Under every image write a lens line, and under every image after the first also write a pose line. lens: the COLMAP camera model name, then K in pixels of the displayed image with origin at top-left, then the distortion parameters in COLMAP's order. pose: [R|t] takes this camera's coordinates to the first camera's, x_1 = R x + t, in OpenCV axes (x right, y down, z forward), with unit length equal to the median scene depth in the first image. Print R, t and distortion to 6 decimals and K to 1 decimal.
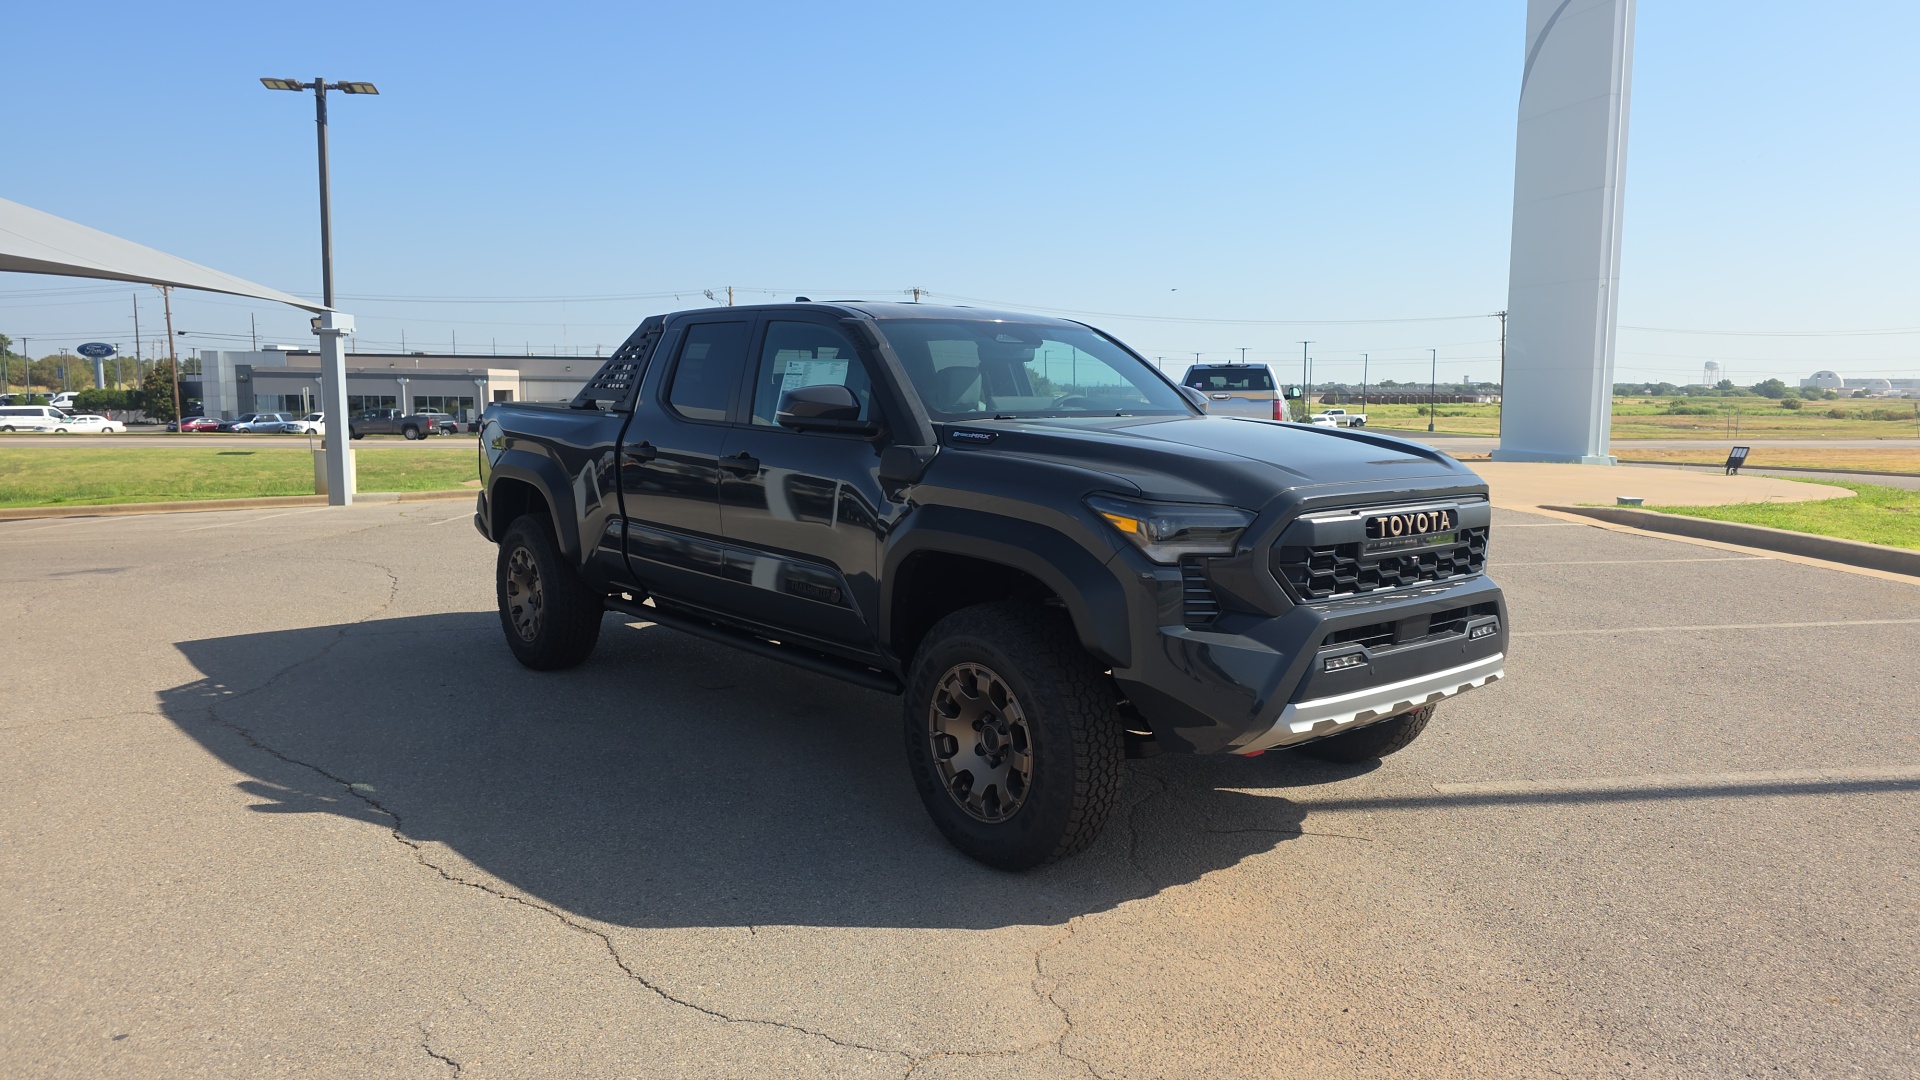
lens RADIAL K [[1285.9, 0, 1015.9], [0, 1285.9, 544.5], [0, 0, 1]] dist [0.047549, -0.046747]
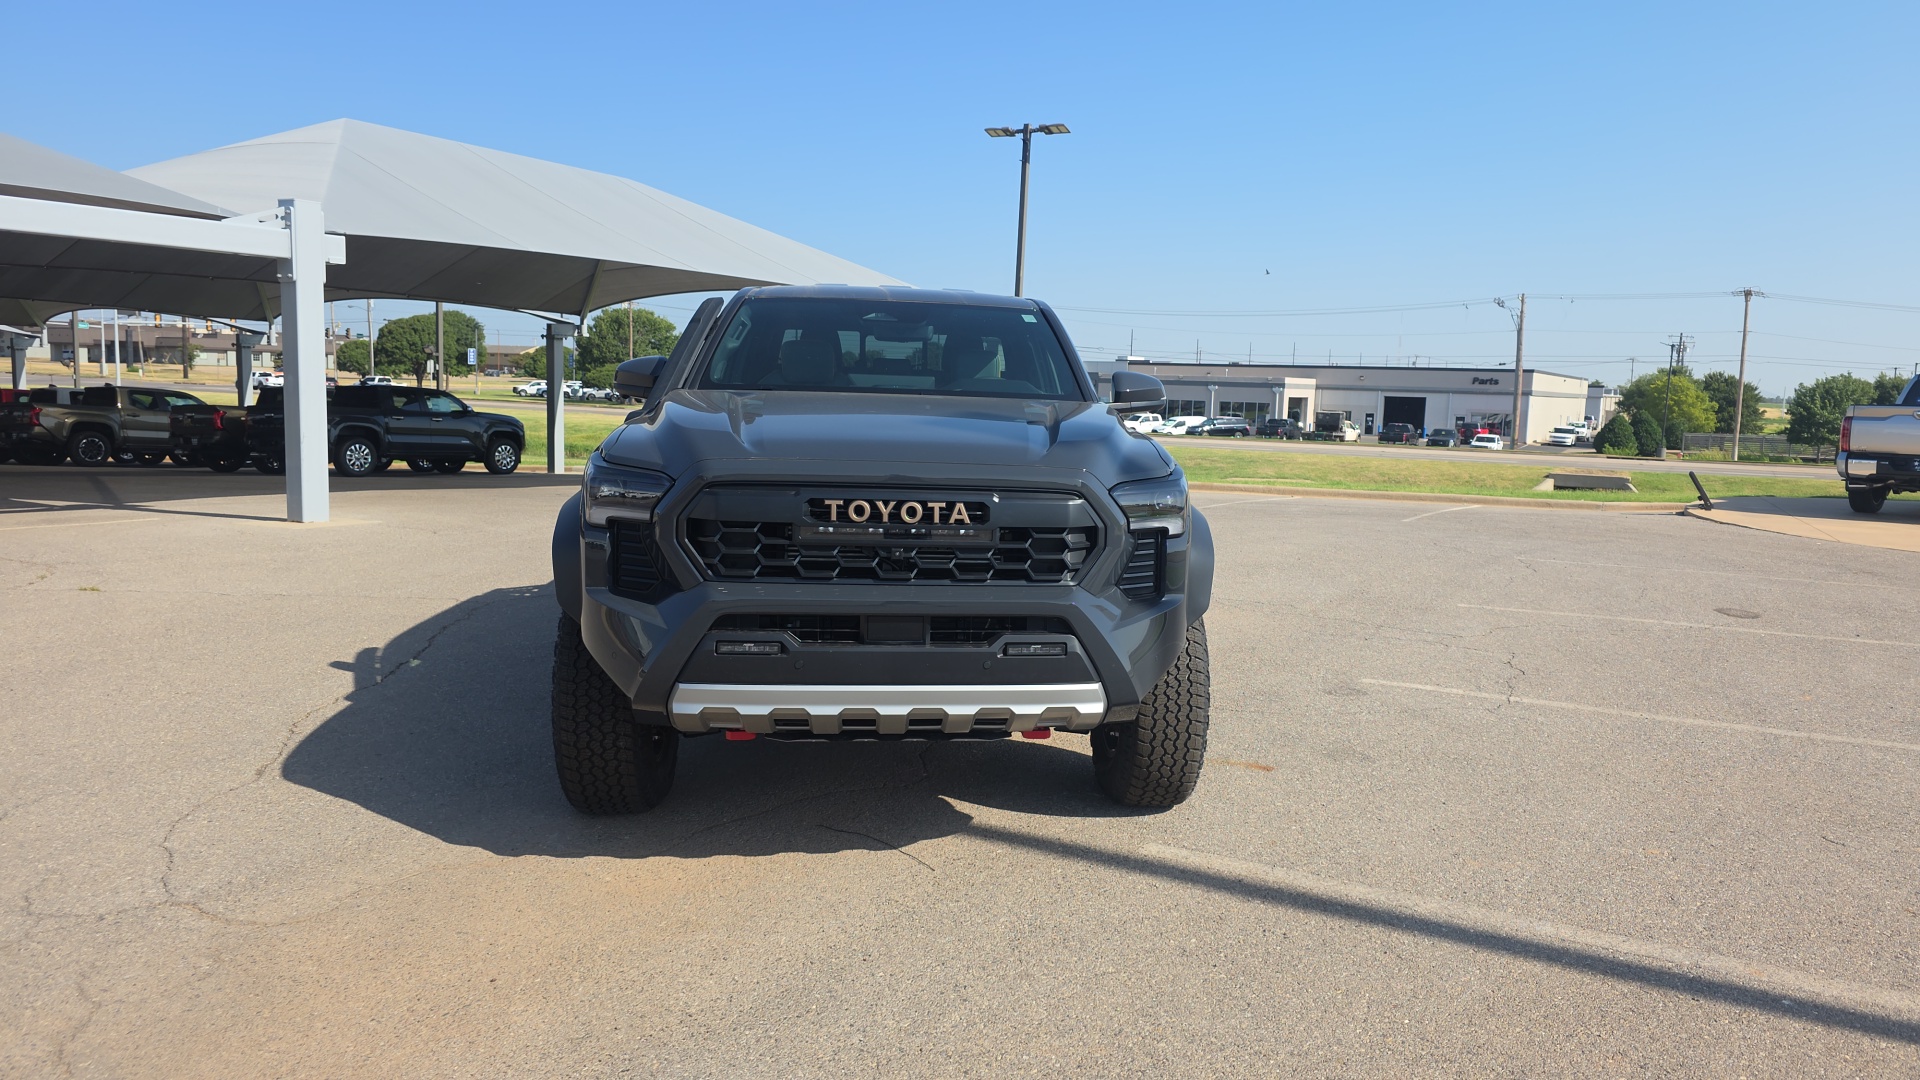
lens RADIAL K [[1285.9, 0, 1025.2], [0, 1285.9, 524.9], [0, 0, 1]] dist [0.047549, -0.046747]
pose [[0.818276, 0.078304, -0.569467, 0.663708], [-0.091549, 0.995786, 0.005376, -0.015122], [0.567488, 0.047735, 0.821997, 0.241290]]
